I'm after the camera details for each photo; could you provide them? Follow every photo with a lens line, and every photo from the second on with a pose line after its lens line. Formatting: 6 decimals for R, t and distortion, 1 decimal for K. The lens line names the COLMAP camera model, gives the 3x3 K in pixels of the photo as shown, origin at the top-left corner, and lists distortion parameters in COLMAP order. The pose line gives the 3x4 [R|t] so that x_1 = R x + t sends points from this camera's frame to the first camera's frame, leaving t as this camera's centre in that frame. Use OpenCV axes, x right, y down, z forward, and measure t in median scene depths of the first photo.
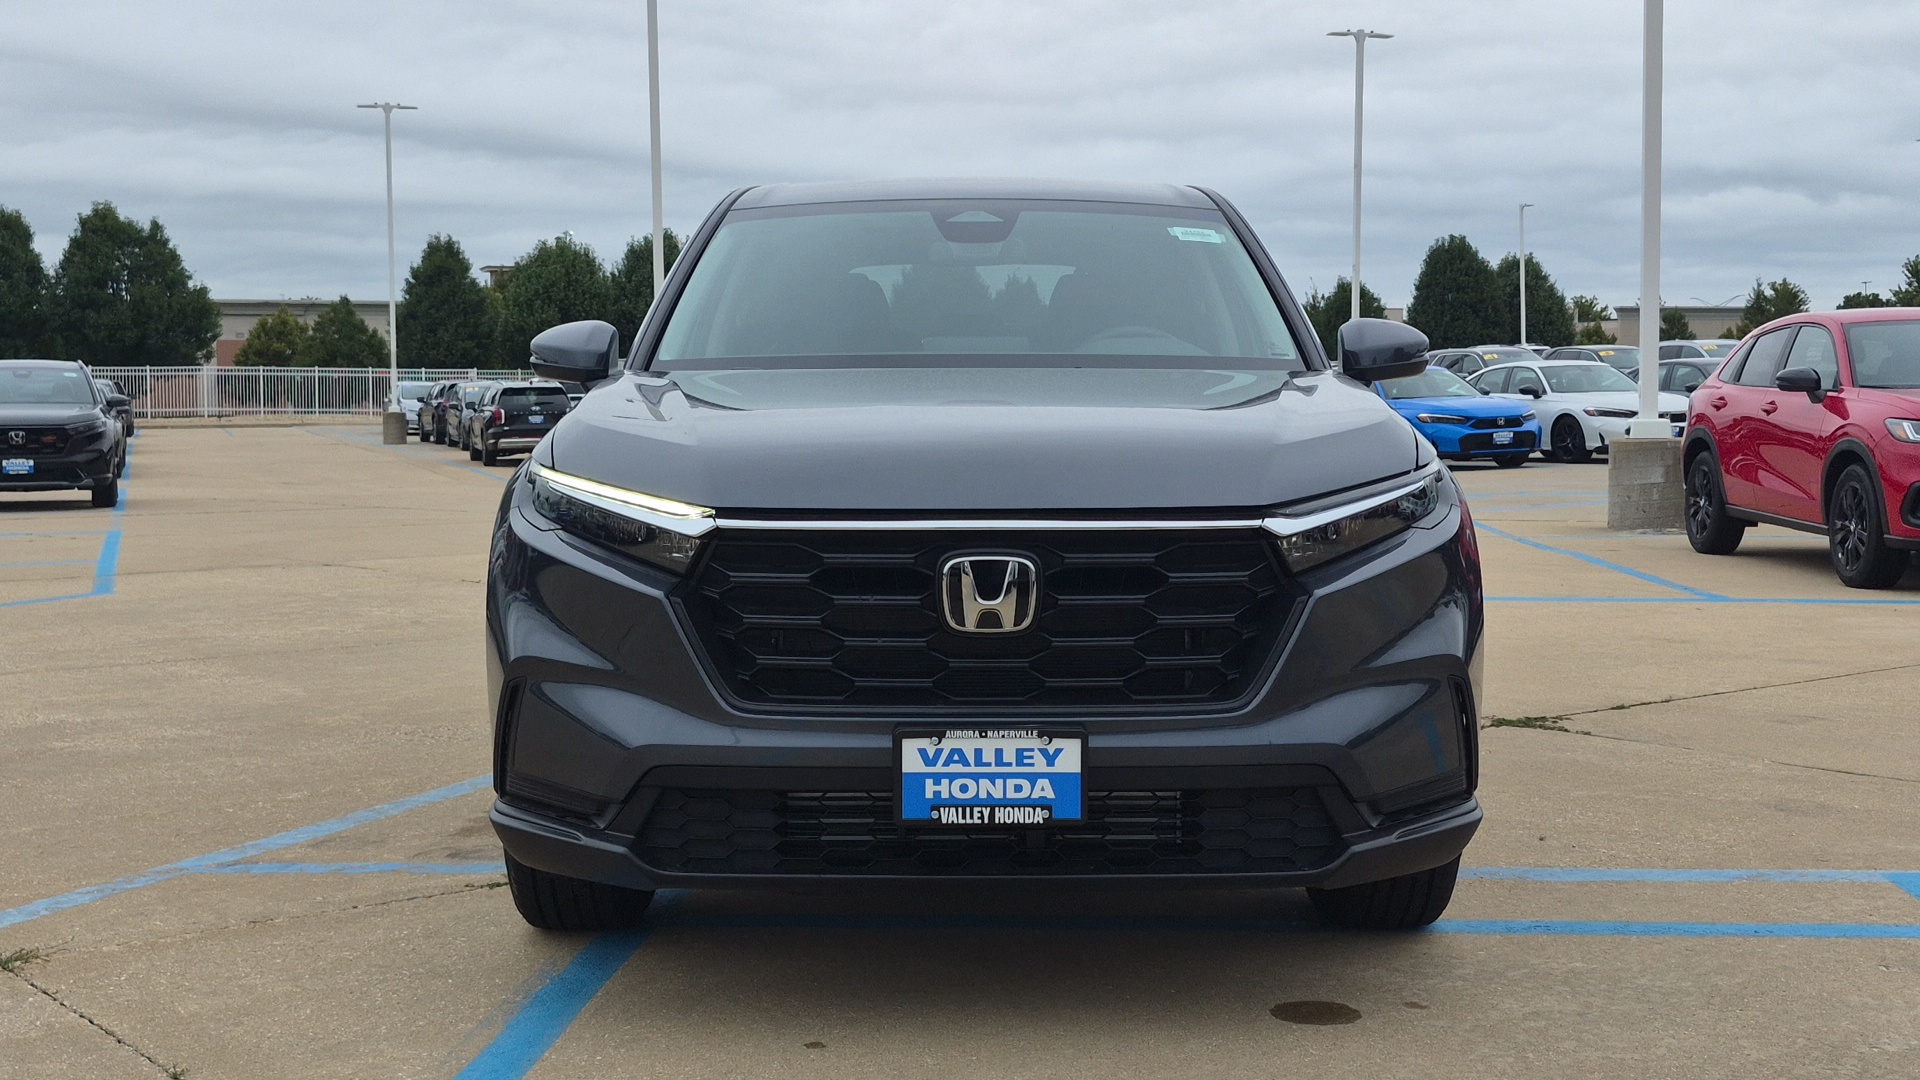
lens RADIAL K [[2222.7, 0, 958.5], [0, 2222.7, 528.7], [0, 0, 1]] dist [0.078011, 0.000000]
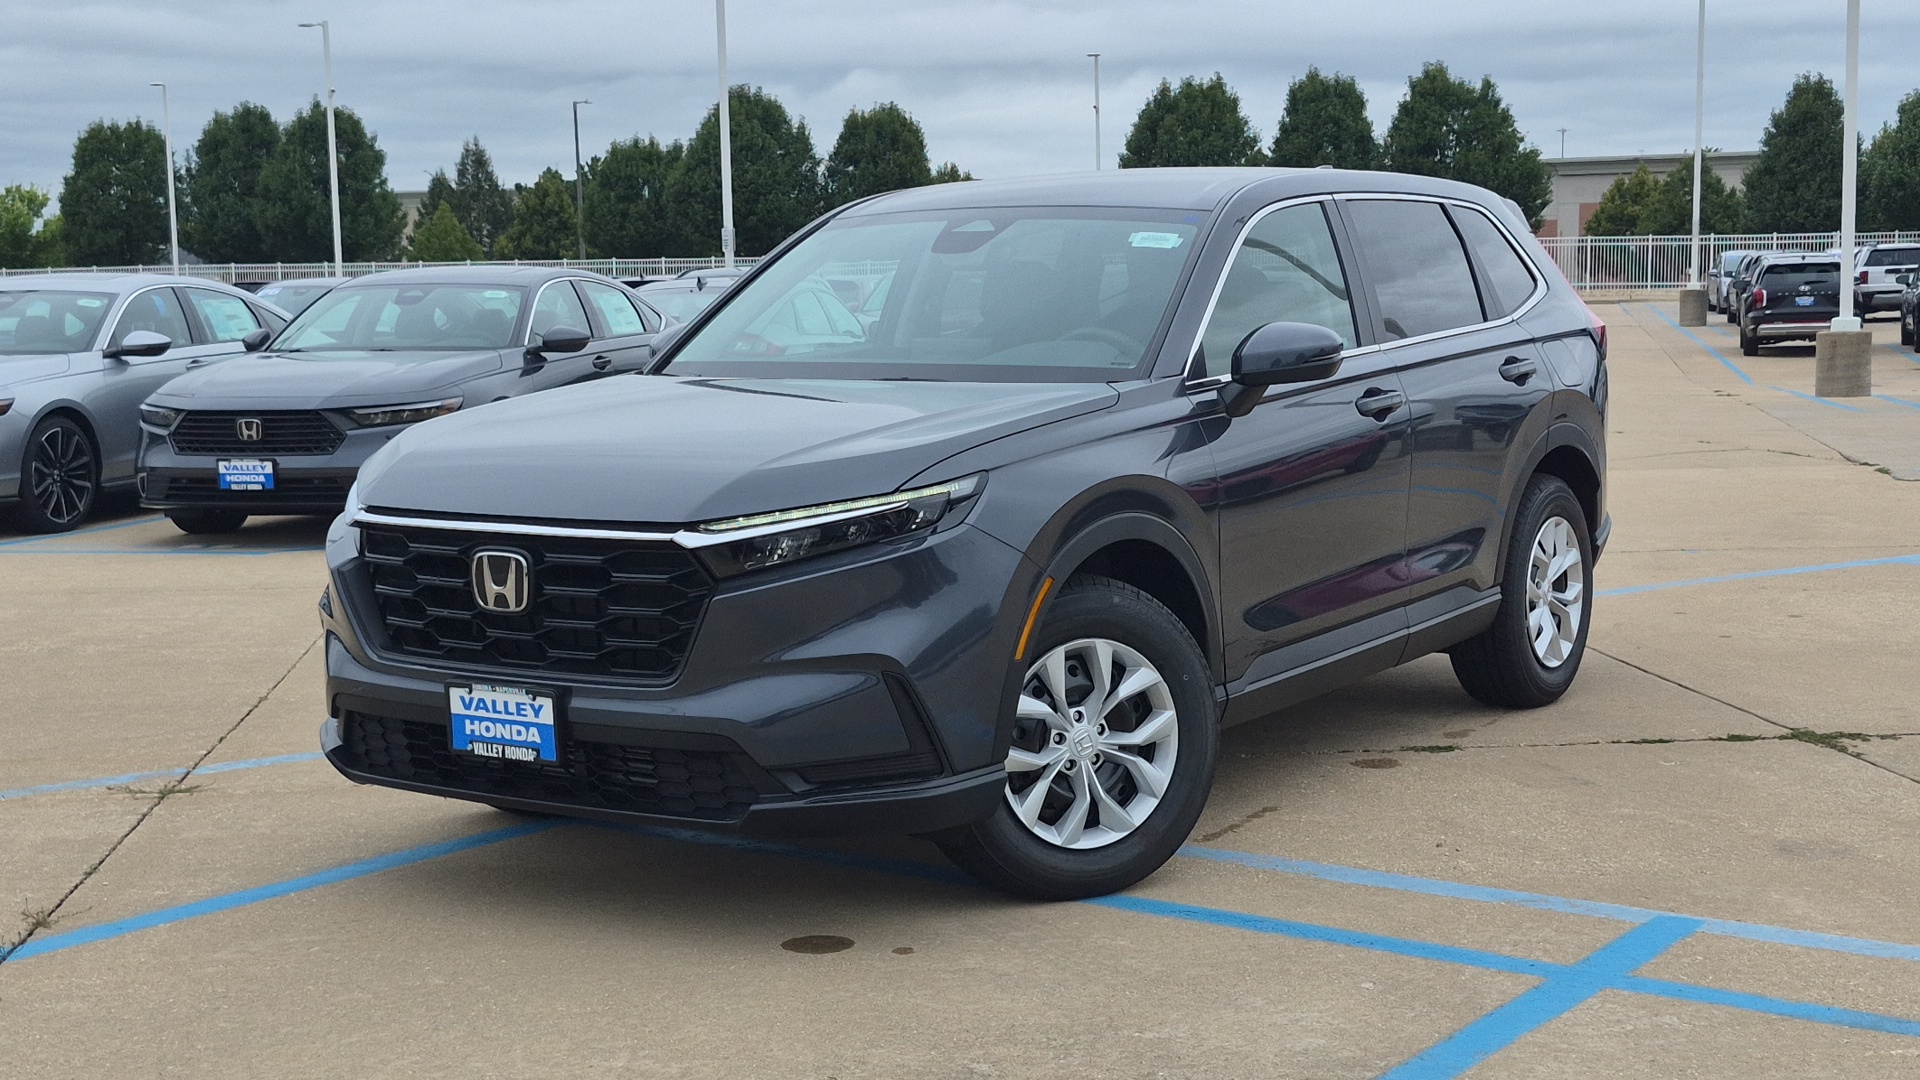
lens RADIAL K [[2534.7, 0, 963.2], [0, 2534.7, 550.5], [0, 0, 1]] dist [0.127252, 0.000000]
pose [[0.838311, 0.052454, -0.542664, 1.038800], [-0.022807, 0.997864, 0.061221, -0.085116], [0.544716, -0.038946, 0.837716, -0.092981]]
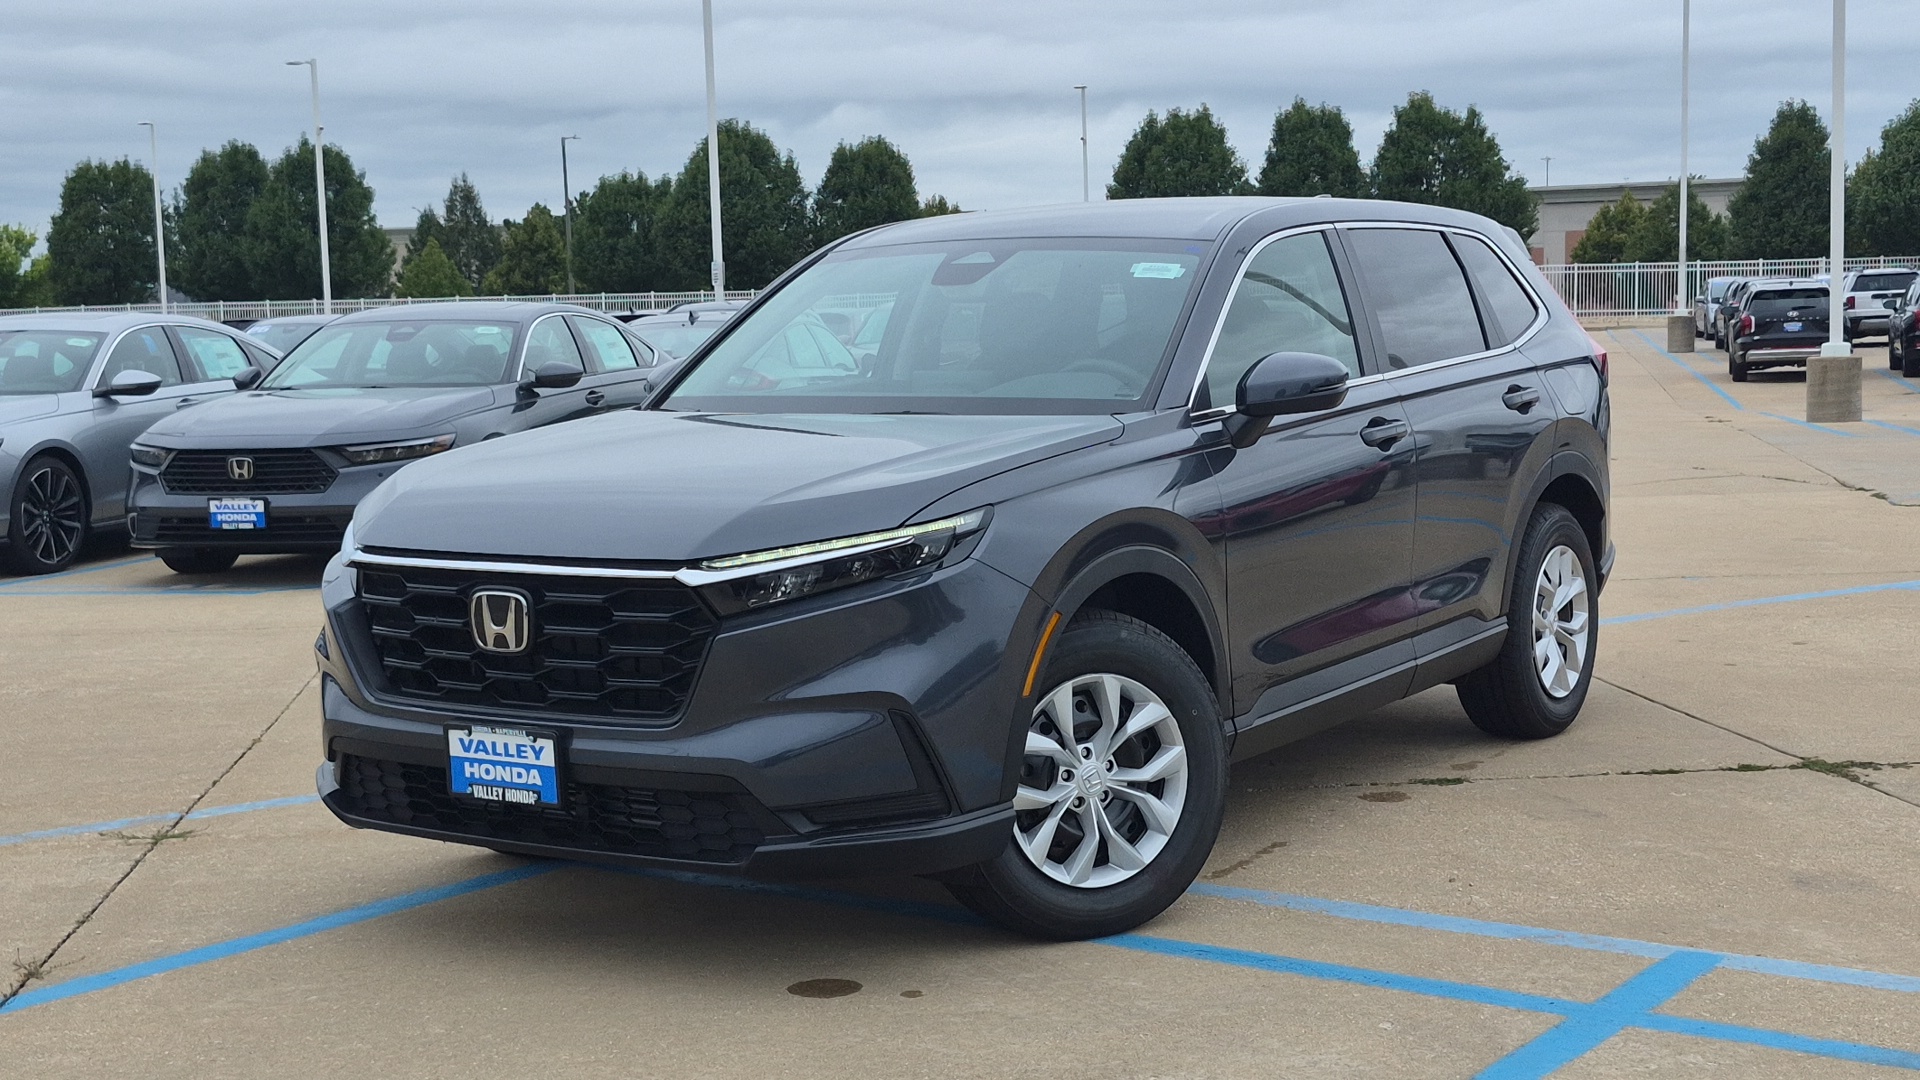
lens RADIAL K [[2534.7, 0, 964.2], [0, 2534.7, 547.2], [0, 0, 1]] dist [0.127252, 0.000000]
pose [[0.841031, 0.037992, -0.539651, 1.019951], [-0.014667, 0.998766, 0.047455, -0.085981], [0.540788, -0.031996, 0.840550, -0.080837]]
